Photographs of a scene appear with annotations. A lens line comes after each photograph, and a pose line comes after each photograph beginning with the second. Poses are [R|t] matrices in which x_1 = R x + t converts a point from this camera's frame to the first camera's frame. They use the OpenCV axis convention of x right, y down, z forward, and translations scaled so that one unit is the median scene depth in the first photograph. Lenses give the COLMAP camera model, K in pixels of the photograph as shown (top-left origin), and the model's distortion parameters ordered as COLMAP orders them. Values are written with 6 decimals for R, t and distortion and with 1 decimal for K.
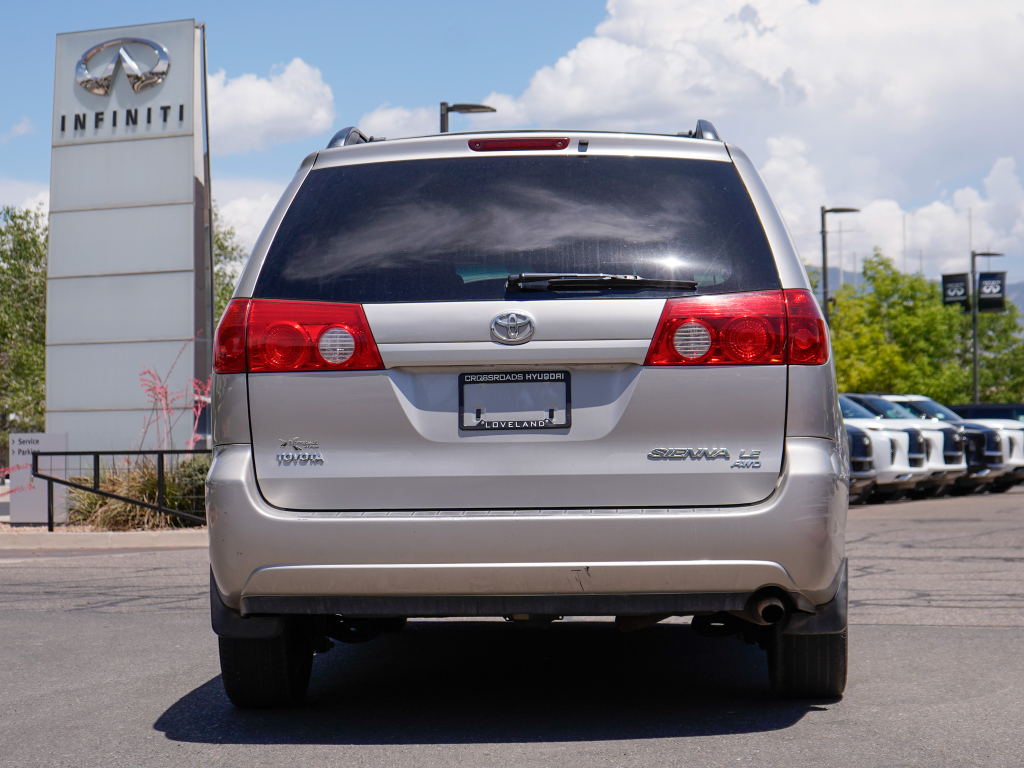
lens RADIAL K [[1838.8, 0, 501.6], [0, 1838.8, 385.8], [0, 0, 1]] dist [0.044094, 0.000000]
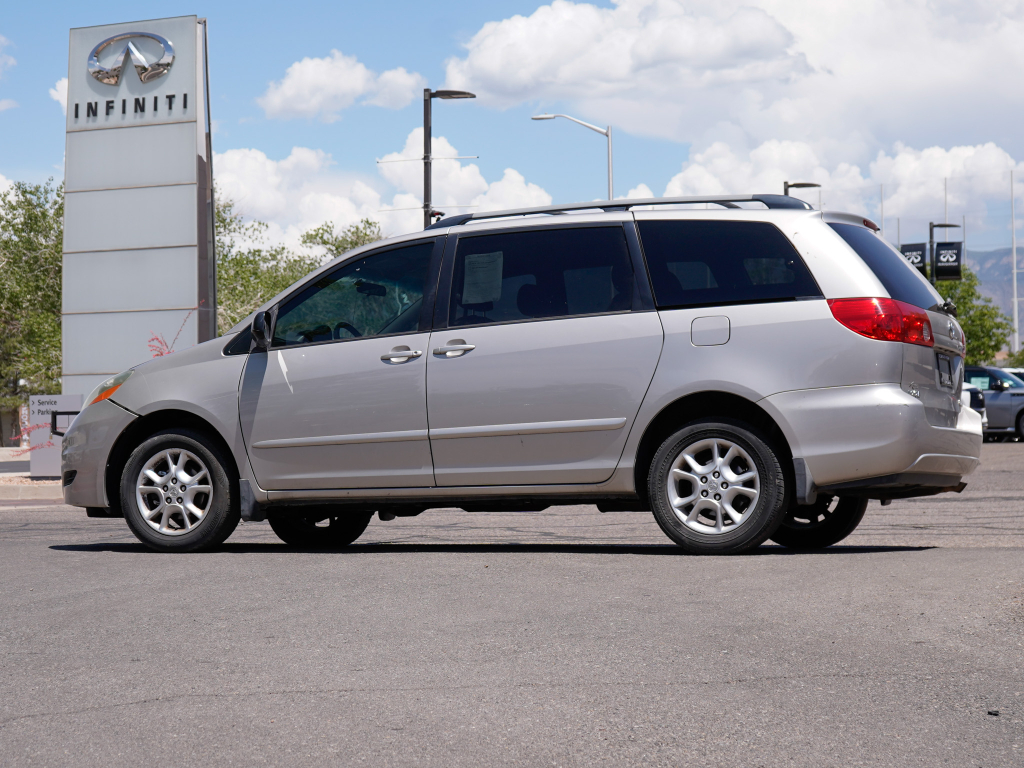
lens RADIAL K [[1923.1, 0, 505.3], [0, 1923.1, 363.7], [0, 0, 1]] dist [0.055168, 0.000000]
pose [[0.999987, -0.002737, -0.004217, 0.020273], [0.002760, 0.999981, 0.005589, 0.001518], [0.004202, -0.005600, 0.999975, -0.142150]]
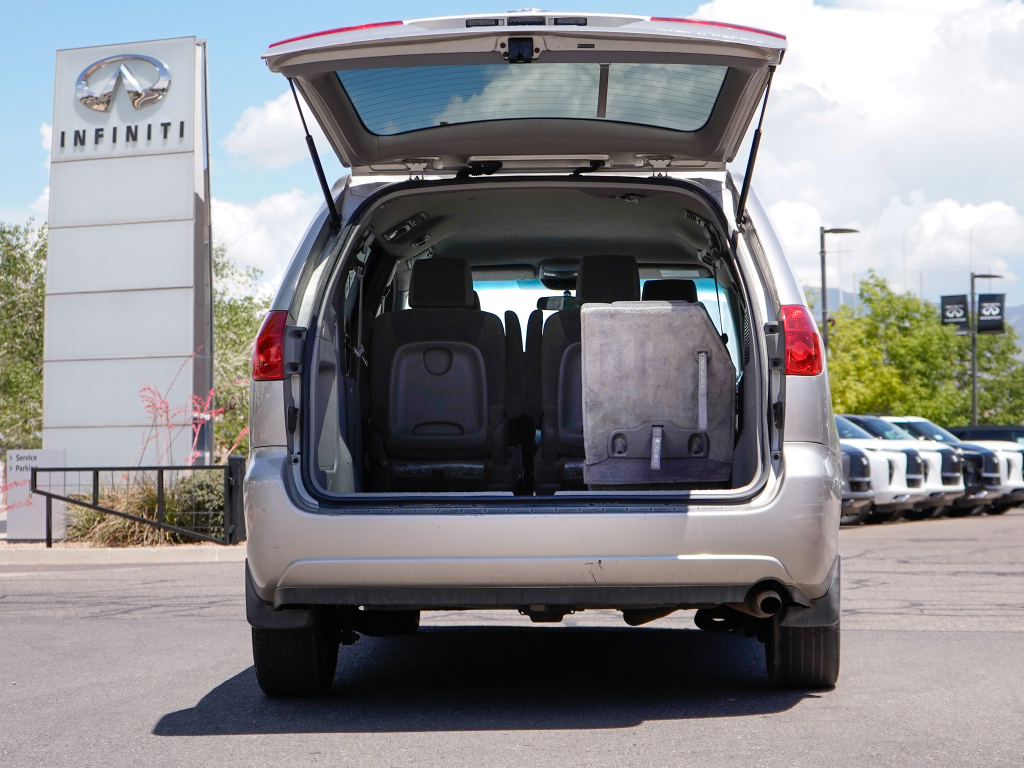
lens RADIAL K [[1923.1, 0, 520.5], [0, 1923.1, 383.6], [0, 0, 1]] dist [0.055168, 0.000000]
pose [[0.999847, 0.005036, 0.016740, -0.006967], [-0.004794, 0.999884, -0.014436, 0.003962], [-0.016811, 0.014354, 0.999756, -0.047177]]
